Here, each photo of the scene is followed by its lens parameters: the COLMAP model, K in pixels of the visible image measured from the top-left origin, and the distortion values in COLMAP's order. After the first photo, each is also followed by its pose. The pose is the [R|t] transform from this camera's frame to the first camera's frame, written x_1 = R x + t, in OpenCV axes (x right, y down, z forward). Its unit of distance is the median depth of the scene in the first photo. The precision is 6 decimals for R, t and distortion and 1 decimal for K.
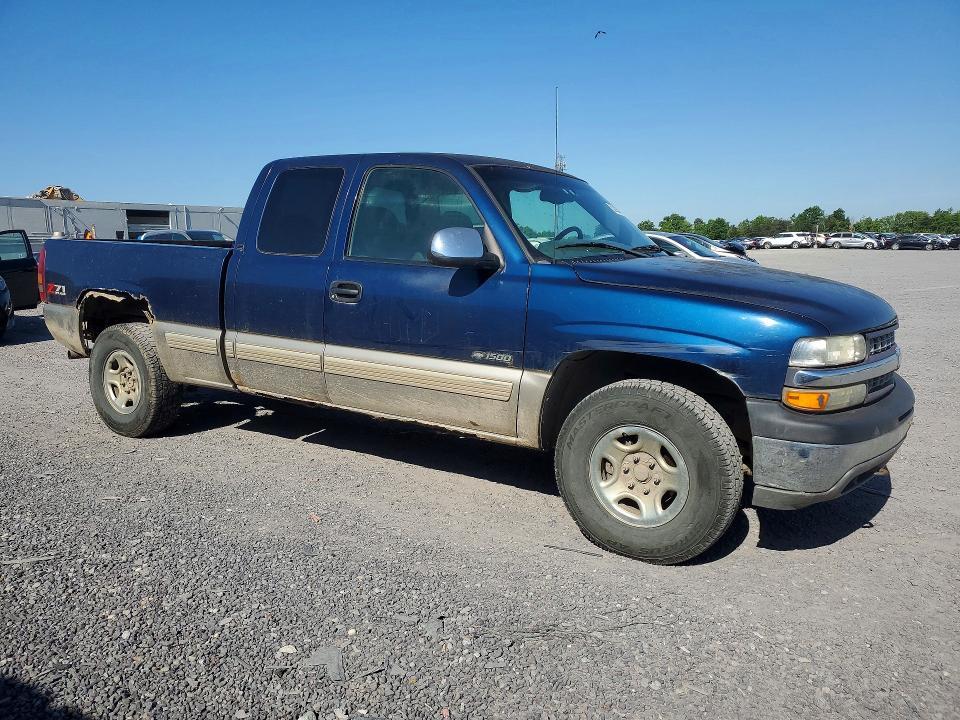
lens RADIAL K [[647.5, 0, 483.9], [0, 647.5, 355.5], [0, 0, 1]] dist [0.080680, -0.067166]
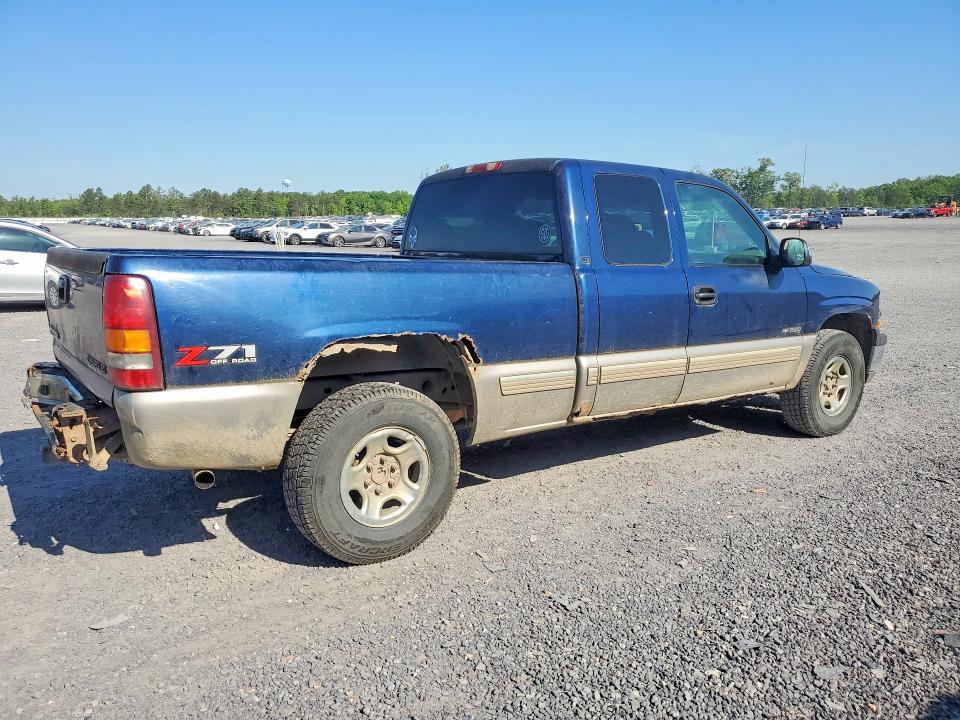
lens RADIAL K [[647.5, 0, 483.9], [0, 647.5, 355.5], [0, 0, 1]] dist [0.080680, -0.067166]
pose [[0.473822, -0.151323, 0.867522, -1.189303], [0.160026, 0.983519, 0.084153, -0.131163], [-0.865959, 0.098952, 0.490228, 0.681516]]
